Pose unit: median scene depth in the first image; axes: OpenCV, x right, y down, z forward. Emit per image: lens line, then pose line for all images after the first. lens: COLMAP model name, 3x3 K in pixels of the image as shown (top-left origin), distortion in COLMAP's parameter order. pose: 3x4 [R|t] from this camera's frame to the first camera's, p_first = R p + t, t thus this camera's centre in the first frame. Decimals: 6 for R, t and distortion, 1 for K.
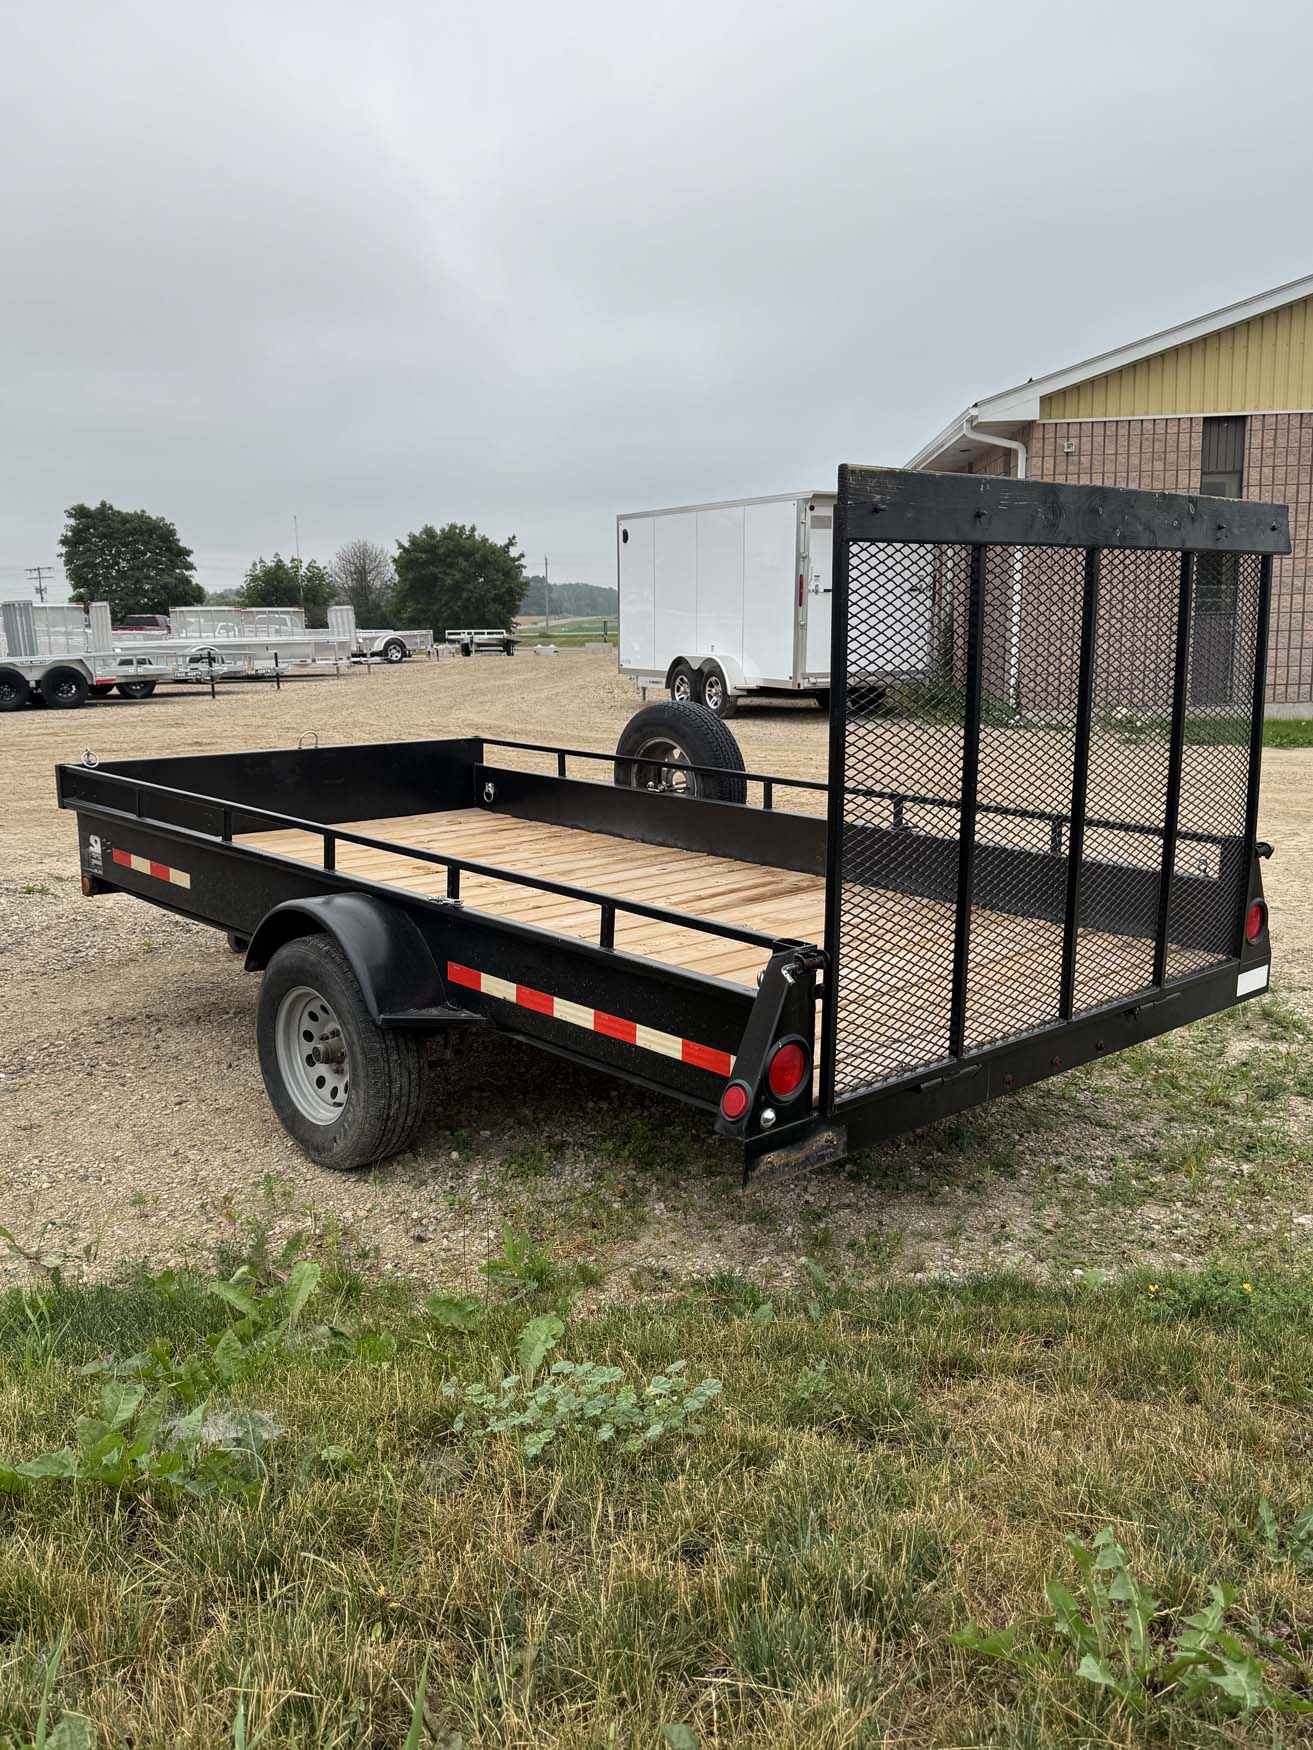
lens RADIAL K [[1481.3, 0, 656.5], [0, 1481.3, 875.0], [0, 0, 1]] dist [0.003513, 0.000822]
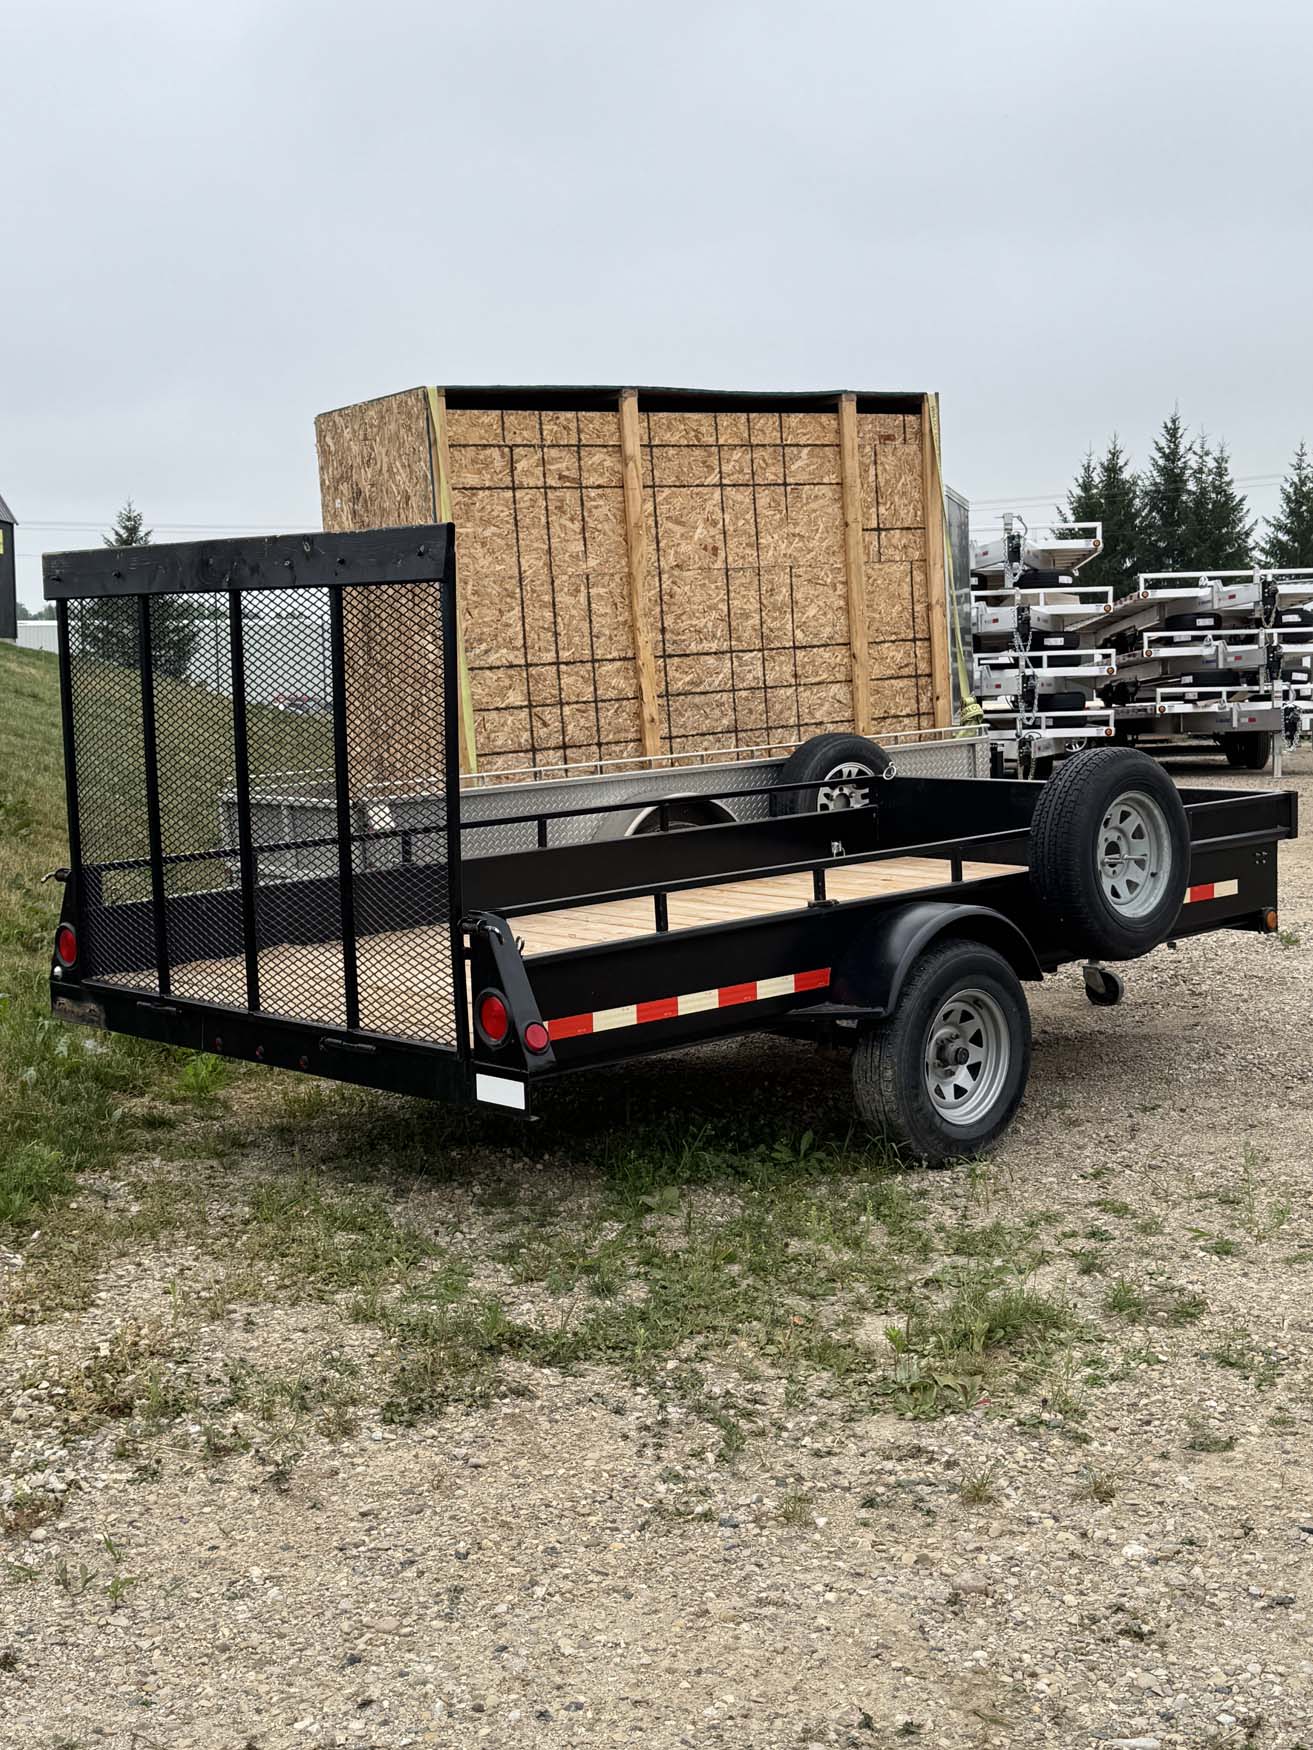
lens RADIAL K [[2199.1, 0, 656.5], [0, 2199.1, 875.0], [0, 0, 1]] dist [0.163019, -0.071307]
pose [[0.009522, 0.119540, -0.992784, 2.098893], [-0.156074, 0.980839, 0.116604, -0.267803], [0.987699, 0.153837, 0.027997, 1.361948]]
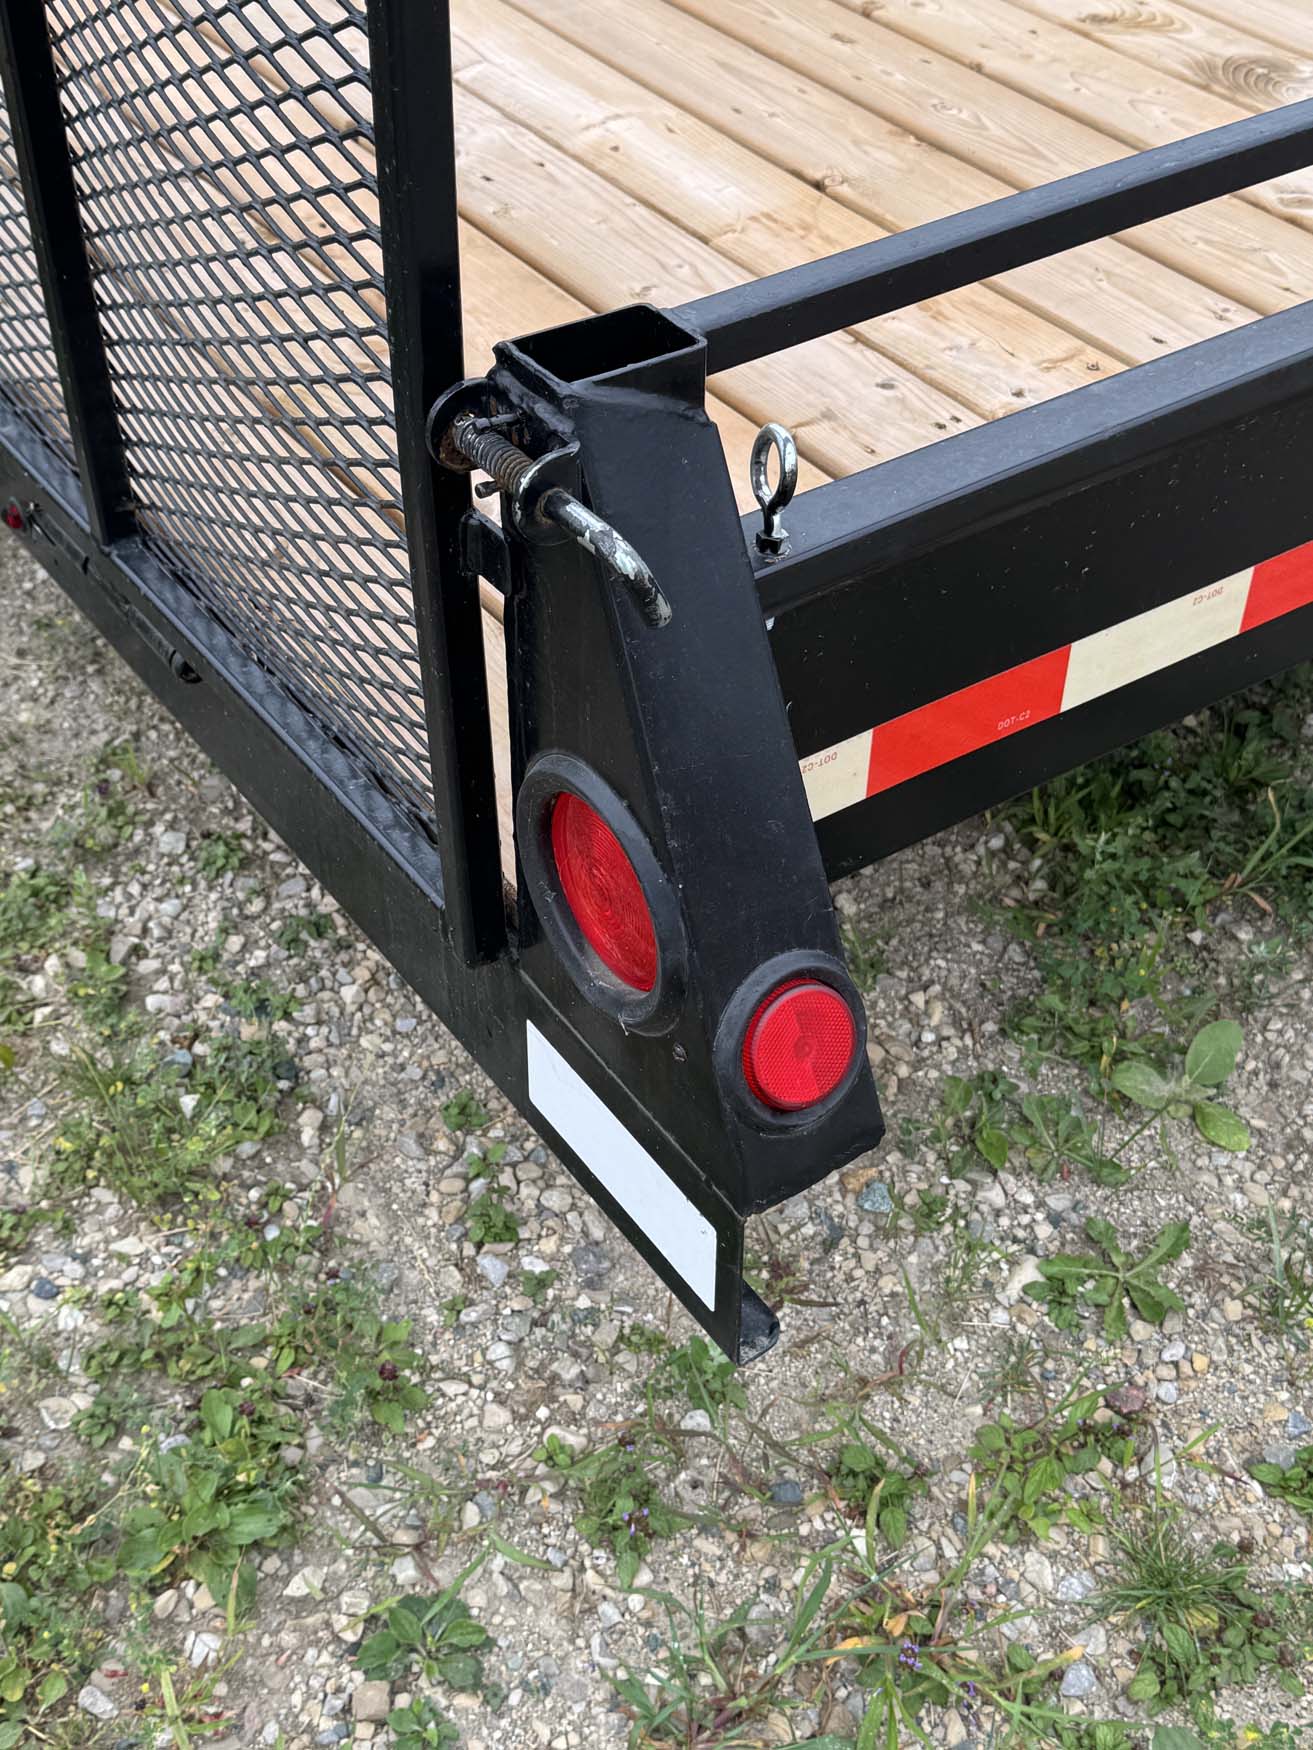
lens RADIAL K [[2199.1, 0, 656.5], [0, 2199.1, 875.0], [0, 0, 1]] dist [0.163019, -0.071307]
pose [[-0.141104, 0.644203, -0.751726, 0.759592], [-0.199551, 0.725230, 0.658955, -0.175483], [0.969675, 0.242989, 0.026219, 1.304342]]
